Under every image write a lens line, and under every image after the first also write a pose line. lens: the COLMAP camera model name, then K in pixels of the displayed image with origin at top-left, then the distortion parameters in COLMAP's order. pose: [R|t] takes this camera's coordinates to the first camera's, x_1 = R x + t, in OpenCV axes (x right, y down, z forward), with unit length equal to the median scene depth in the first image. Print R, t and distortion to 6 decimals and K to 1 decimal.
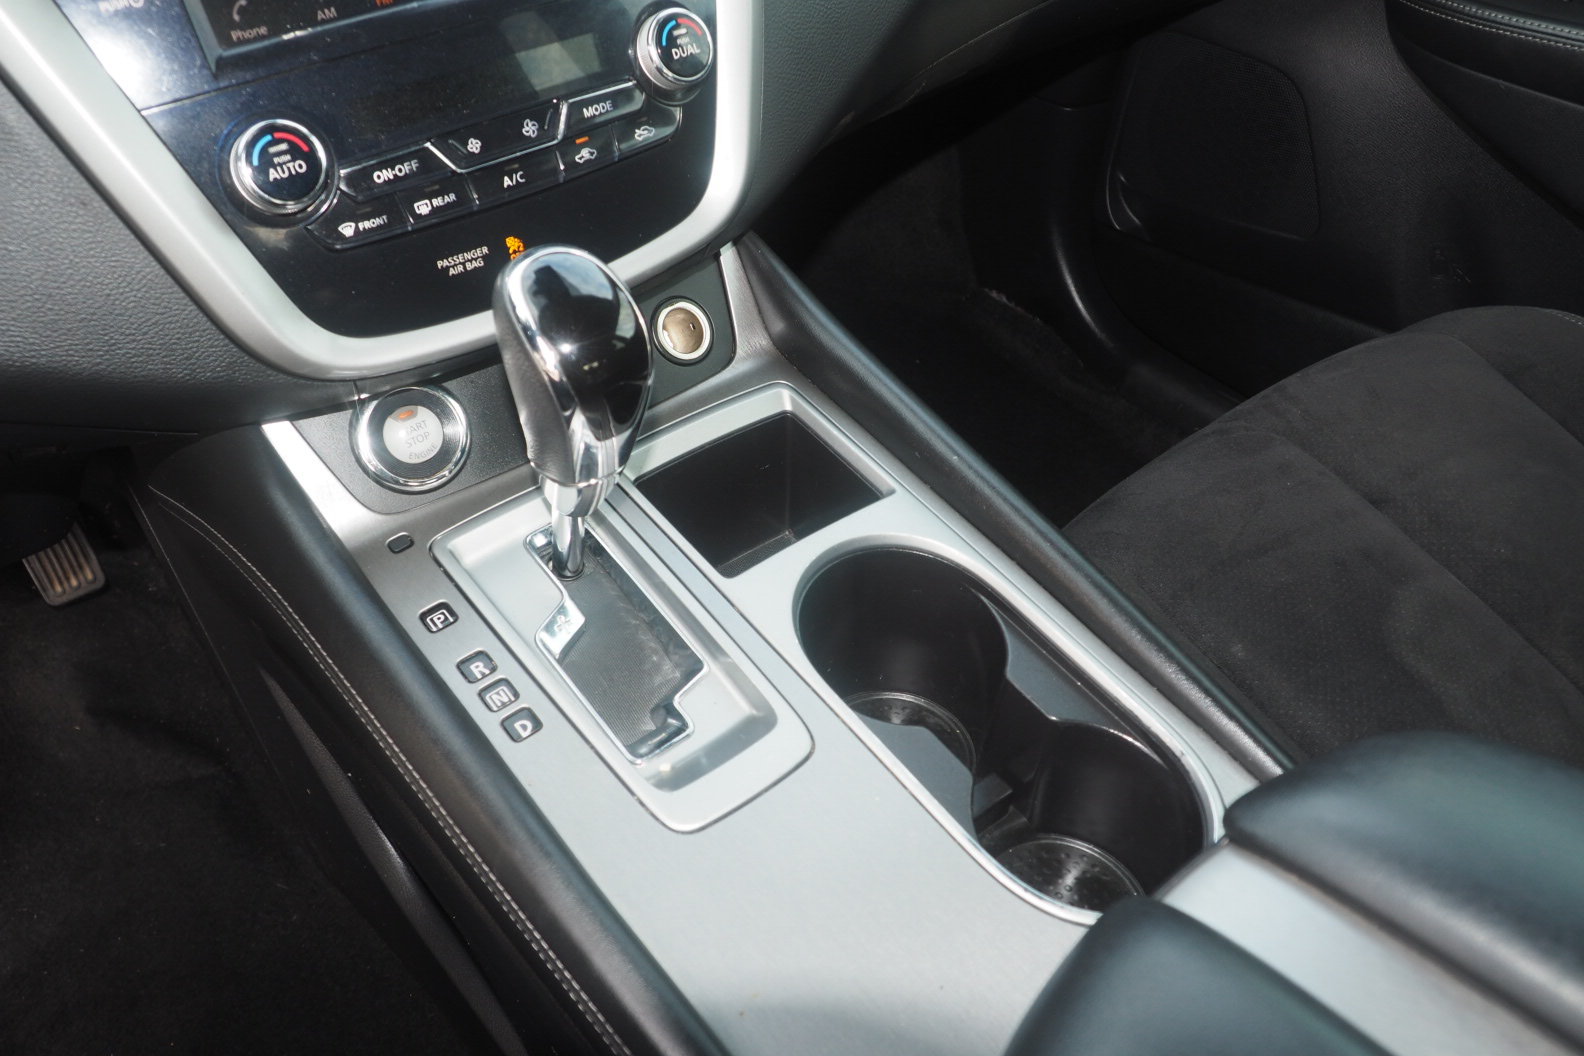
lens RADIAL K [[1282.1, 0, 801.0], [0, 1282.1, 541.2], [0, 0, 1]] dist [-0.024807, 0.007643]
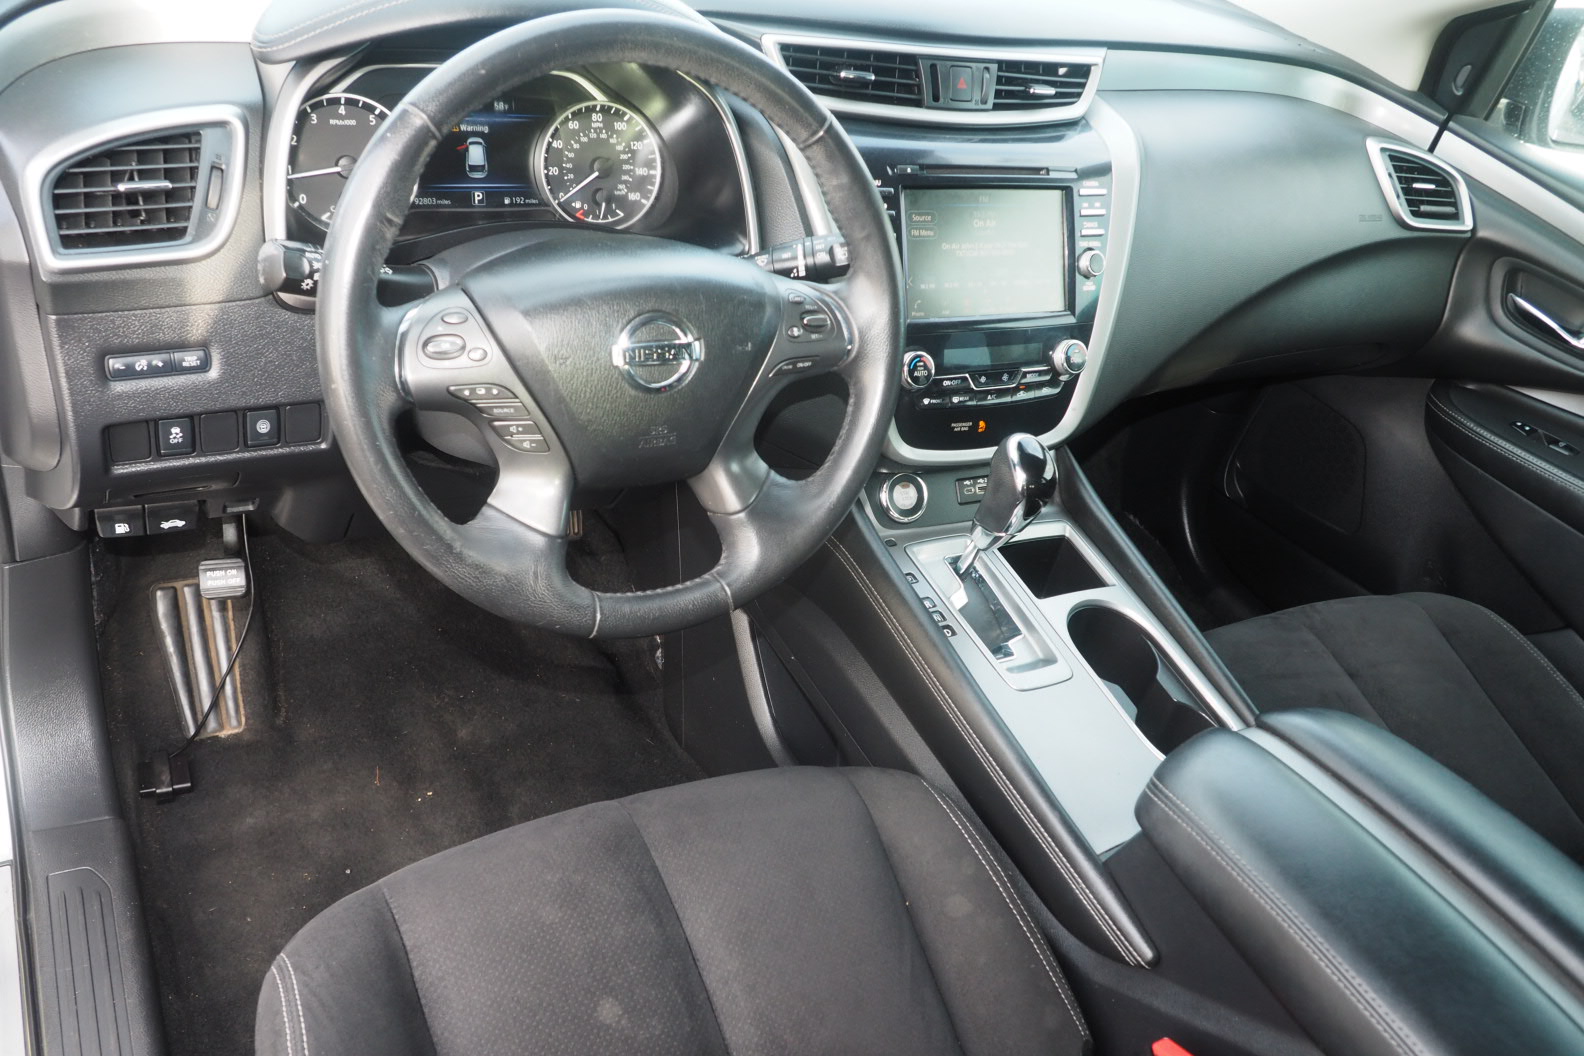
lens RADIAL K [[1282.1, 0, 792.7], [0, 1282.1, 529.5], [0, 0, 1]] dist [-0.024807, 0.007643]
pose [[0.963457, 0.263654, -0.047298, -0.373037], [-0.267738, 0.953265, -0.140010, 0.320865], [0.008174, 0.147557, 0.989020, -1.102051]]
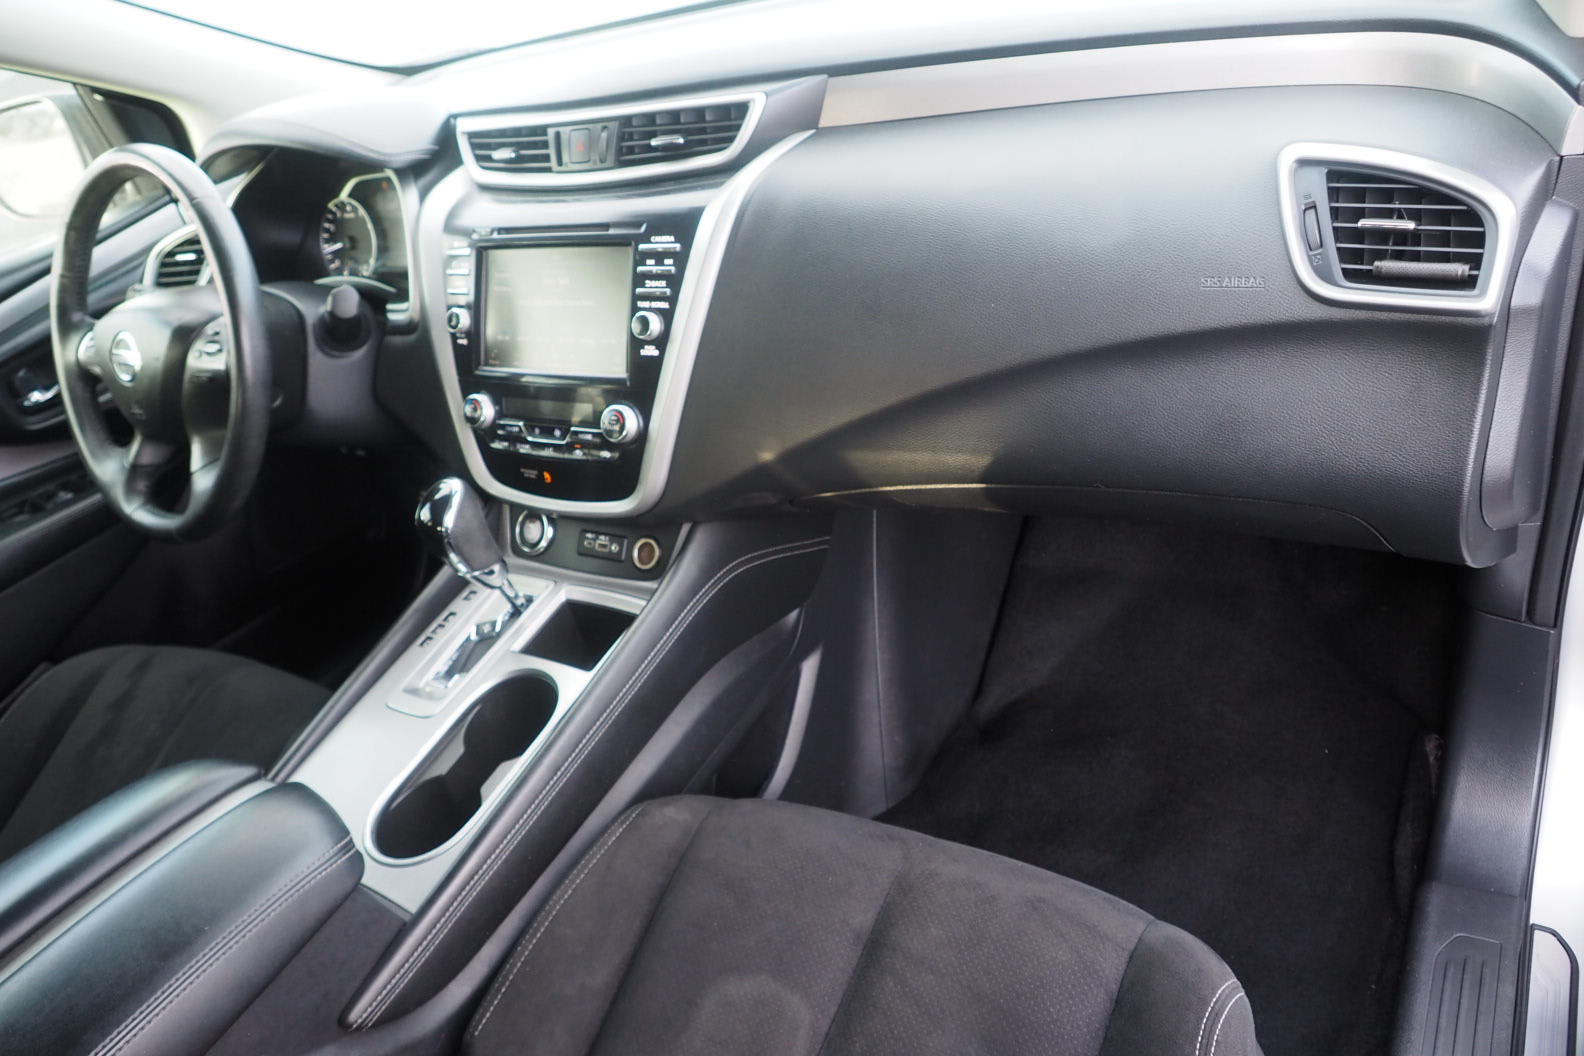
lens RADIAL K [[1123.3, 0, 794.9], [0, 1123.3, 544.7], [0, 0, 1]] dist [-0.031403, 0.011622]
pose [[0.327744, 0.449651, -0.830902, 1.567847], [-0.455972, 0.845552, 0.277724, -0.851379], [0.827450, 0.287846, 0.482153, 0.433223]]
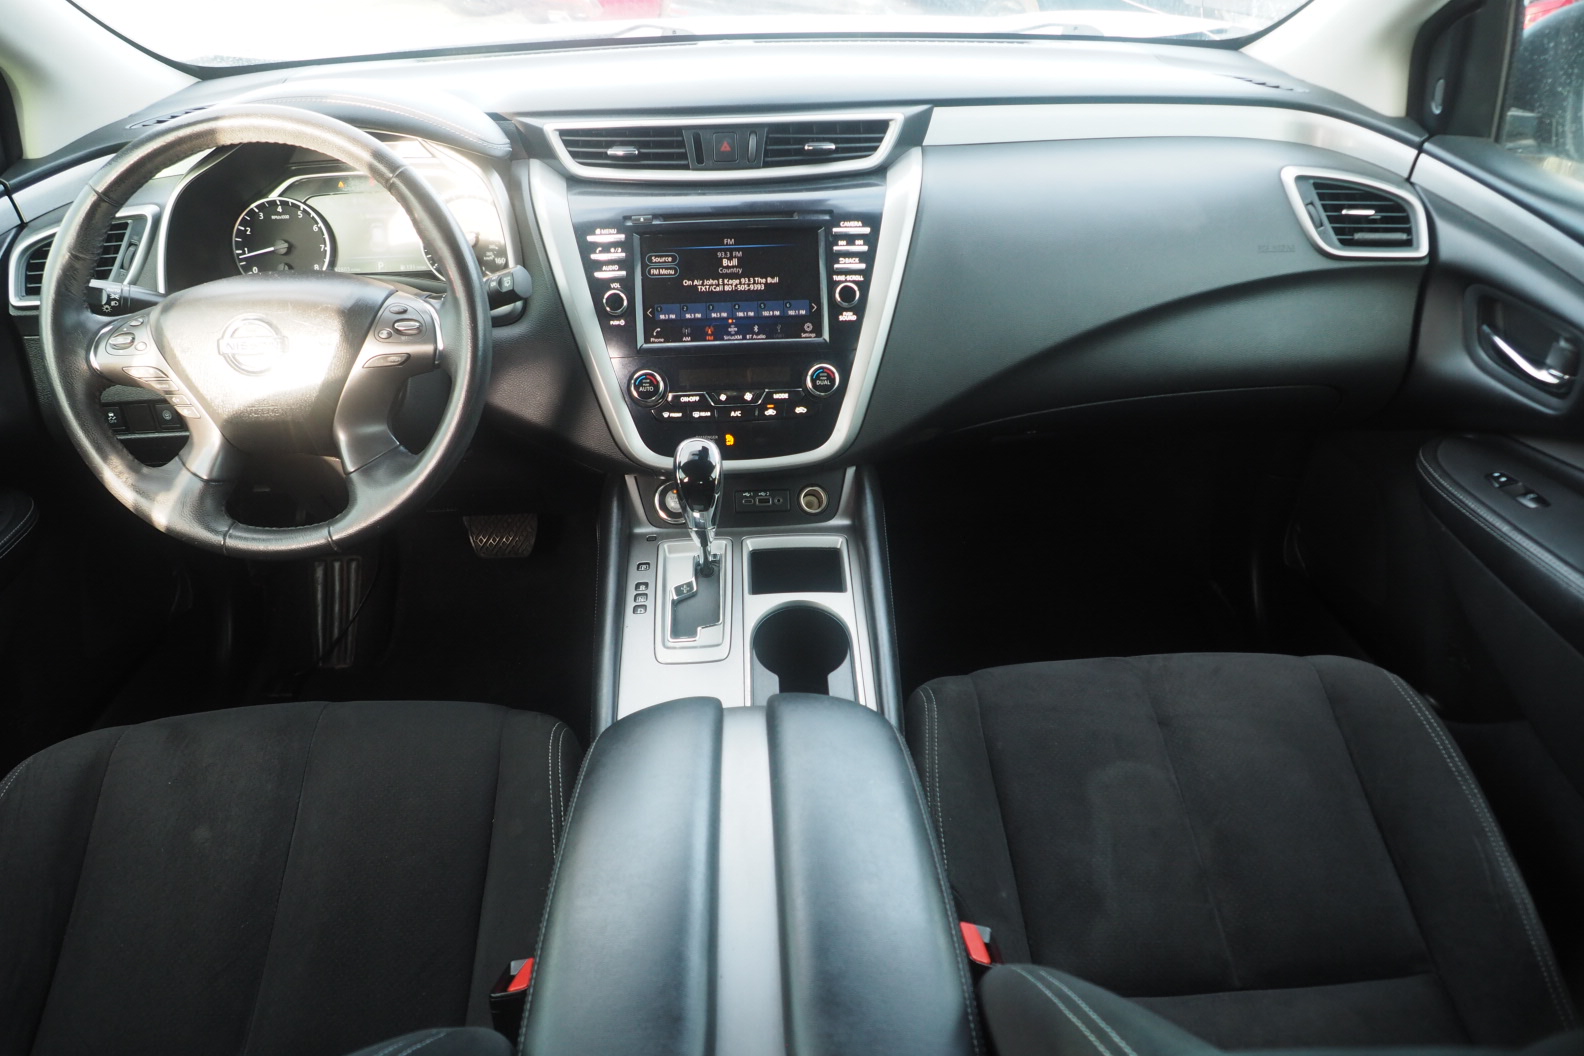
lens RADIAL K [[1123.3, 0, 793.9], [0, 1123.3, 523.4], [0, 0, 1]] dist [-0.031403, 0.011622]
pose [[0.805003, 0.297269, -0.513420, 1.003820], [-0.383603, 0.920975, -0.068216, 0.018279], [0.452569, 0.251864, 0.855422, -0.728502]]
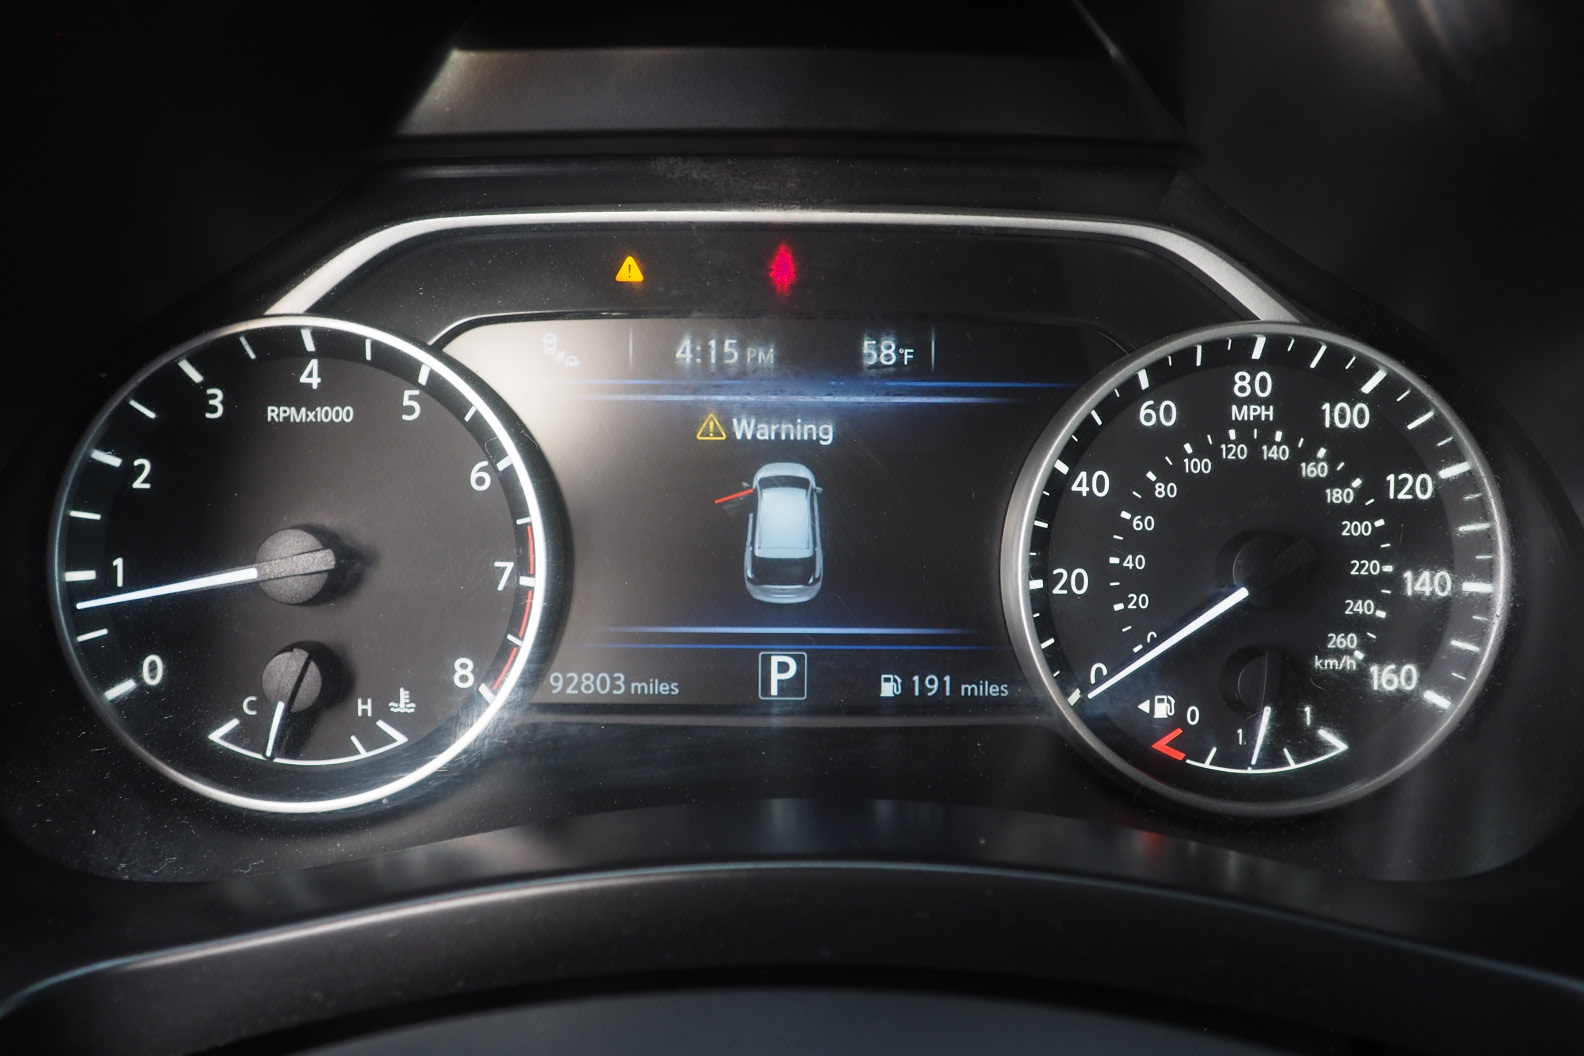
lens RADIAL K [[1282.1, 0, 779.6], [0, 1282.1, 521.7], [0, 0, 1]] dist [-0.024807, 0.007643]
pose [[0.780624, 0.236677, -0.578456, -0.767813], [-0.427514, 0.877339, -0.217963, -0.245801], [0.455915, 0.417445, 0.786054, 0.302109]]
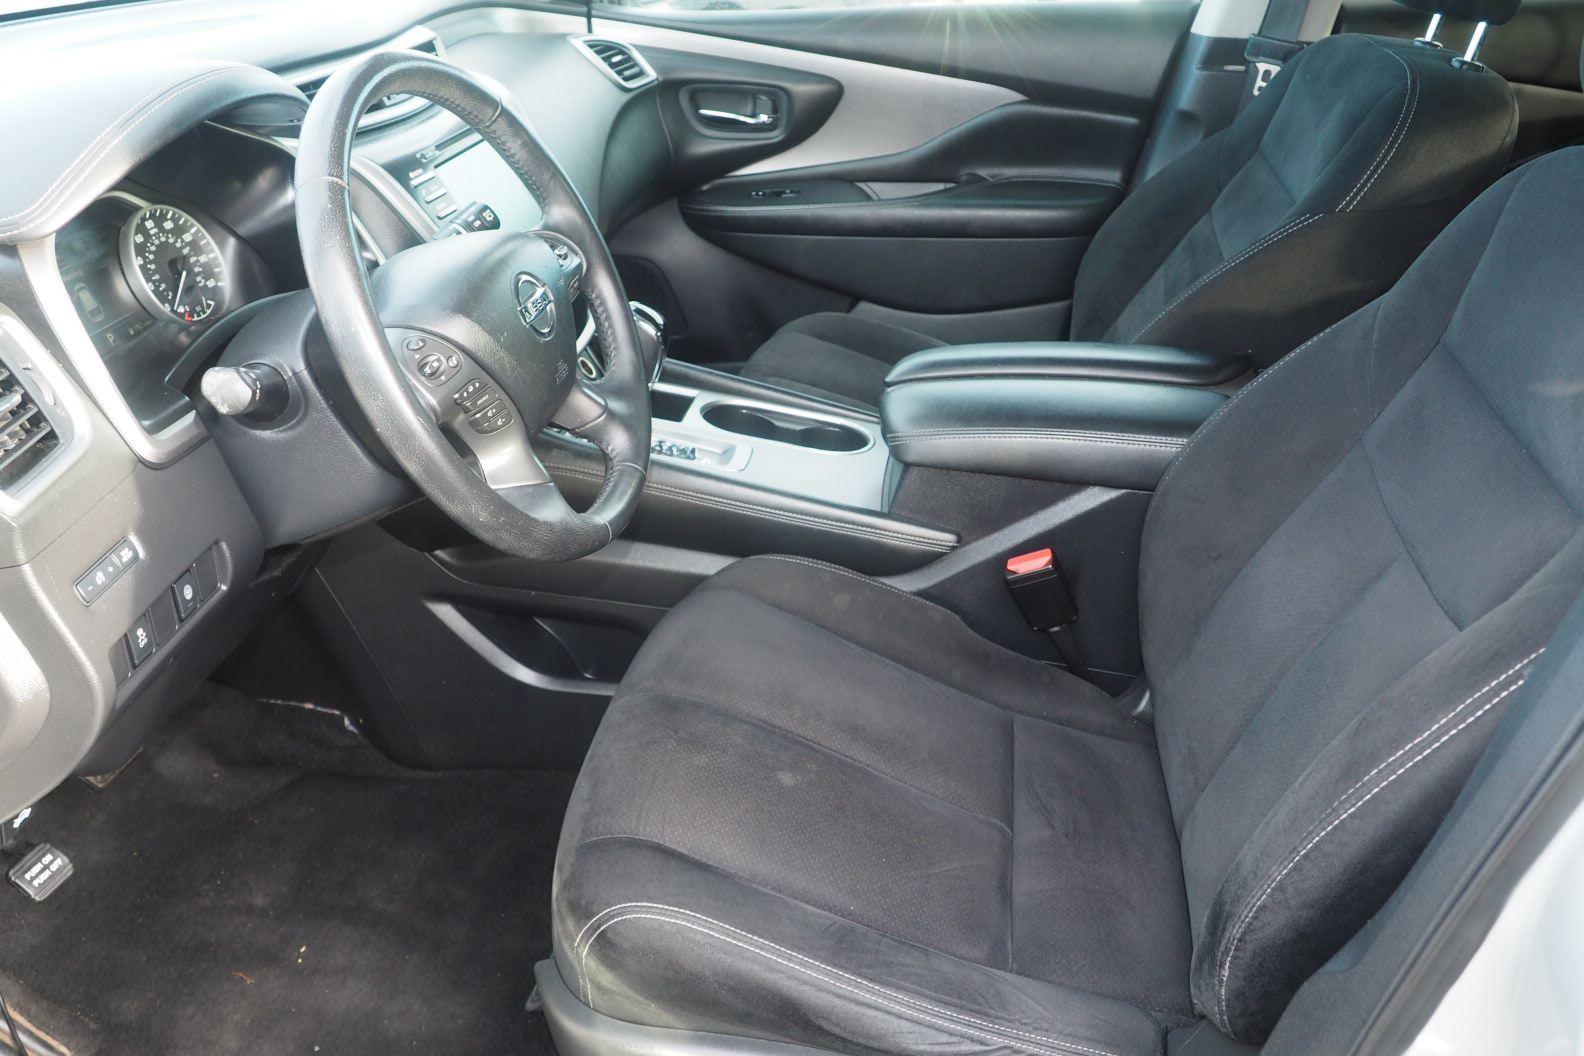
lens RADIAL K [[1282.1, 0, 789.3], [0, 1282.1, 525.3], [0, 0, 1]] dist [-0.024807, 0.007643]
pose [[0.747958, -0.309243, 0.587306, -1.502709], [0.434945, 0.896739, -0.081747, 0.530631], [-0.501380, 0.316590, 0.805226, -1.182545]]
